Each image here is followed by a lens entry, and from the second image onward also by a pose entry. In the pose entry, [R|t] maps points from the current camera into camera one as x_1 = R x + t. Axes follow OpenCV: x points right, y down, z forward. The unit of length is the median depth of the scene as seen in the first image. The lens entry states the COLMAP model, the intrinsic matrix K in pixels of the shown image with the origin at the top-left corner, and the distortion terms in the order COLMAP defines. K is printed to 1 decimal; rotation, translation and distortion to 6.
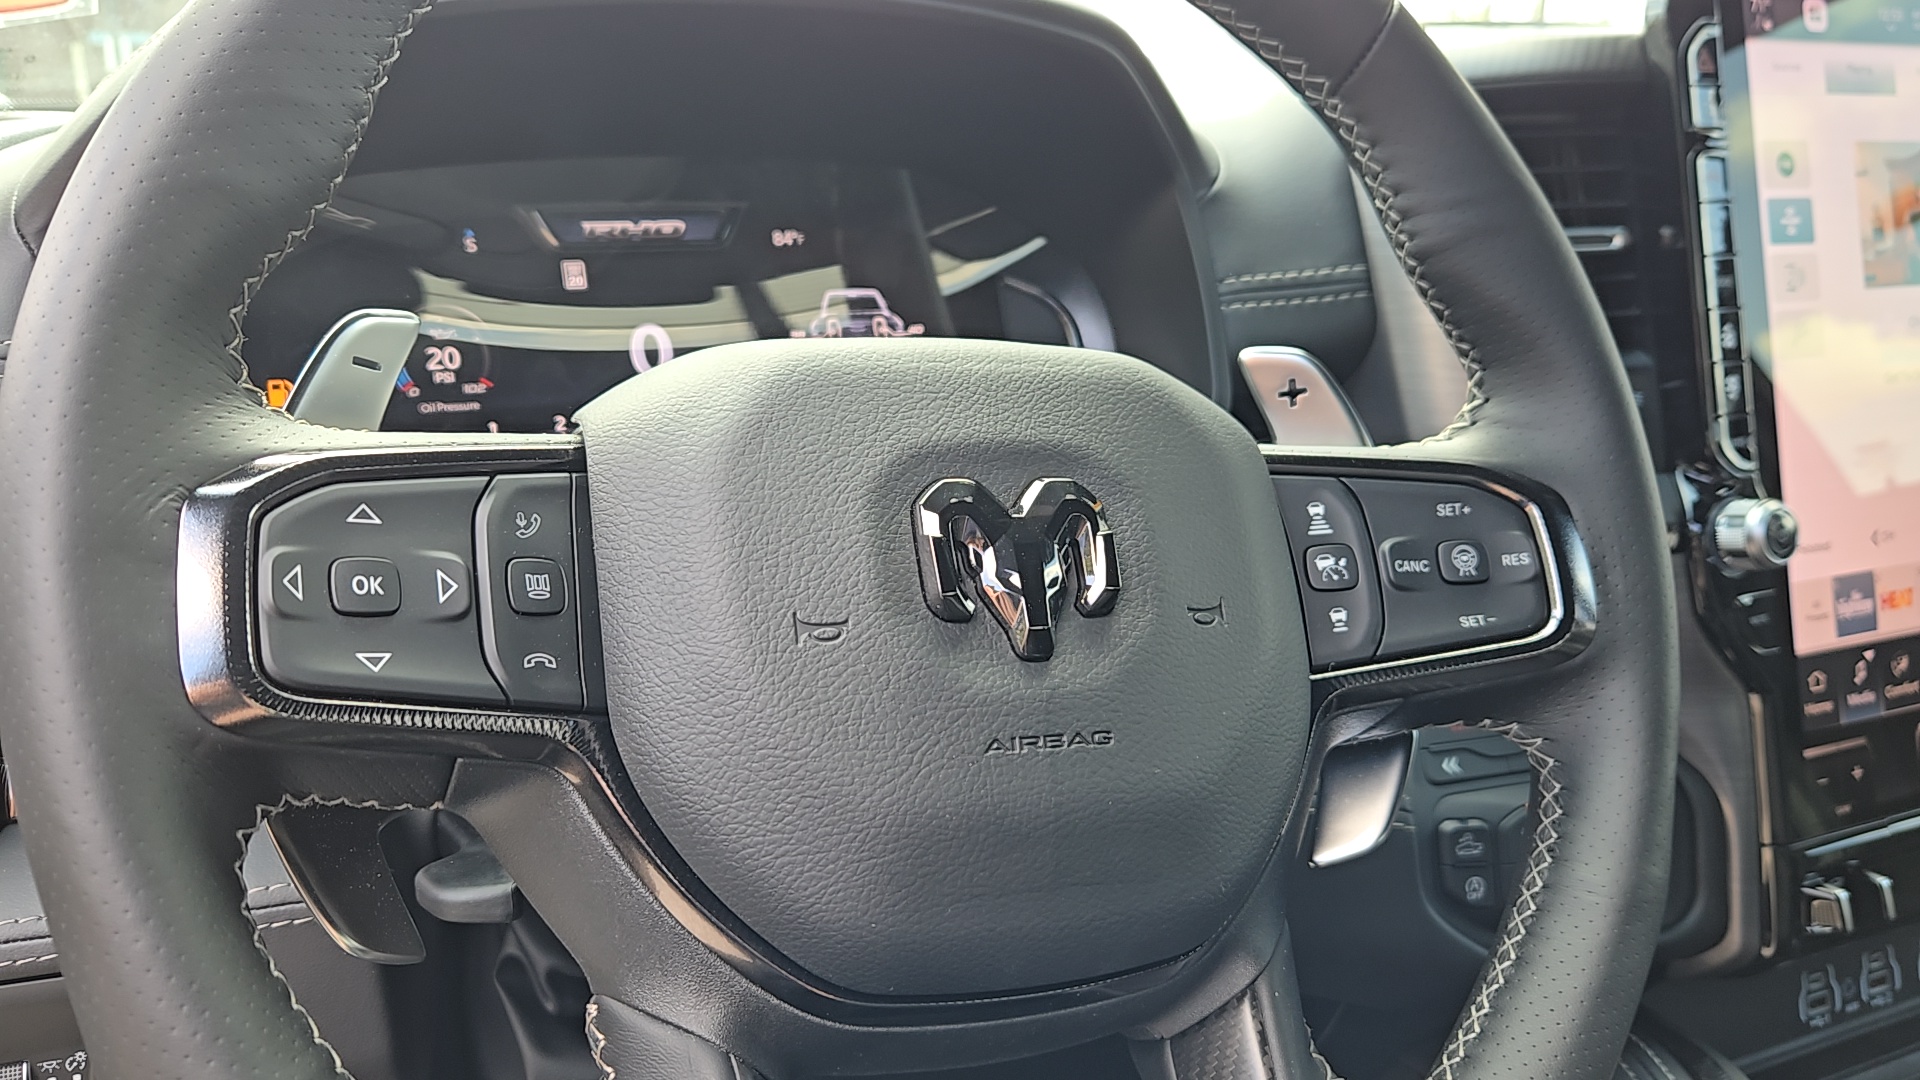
lens RADIAL K [[1609.3, 0, 953.9], [0, 1609.3, 541.0], [0, 0, 1]] dist [0.006466, -0.003852]
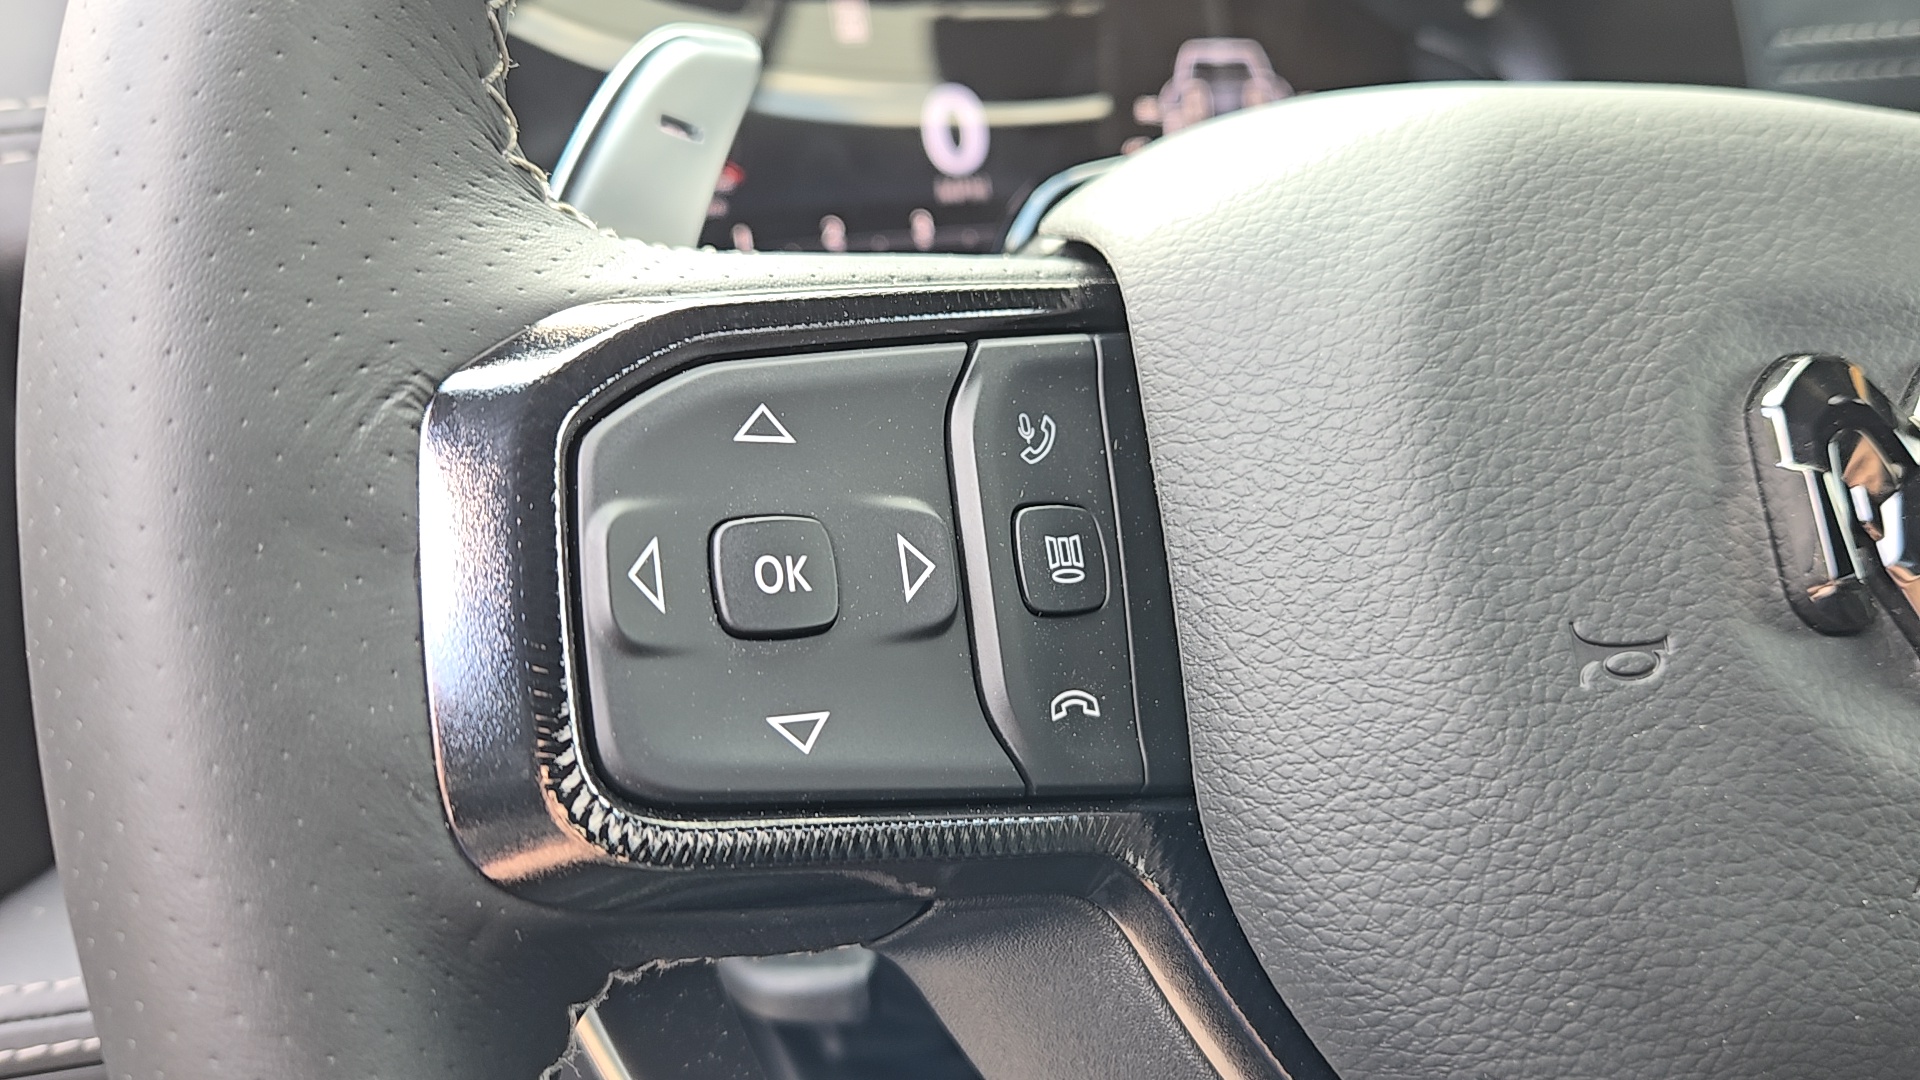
lens RADIAL K [[1651.9, 0, 962.0], [0, 1651.9, 531.2], [0, 0, 1]] dist [-0.011999, -0.015664]
pose [[0.999076, 0.018385, -0.038841, -0.277379], [-0.014016, 0.993843, 0.109909, -0.039705], [0.040623, -0.109264, 0.993182, 0.482954]]
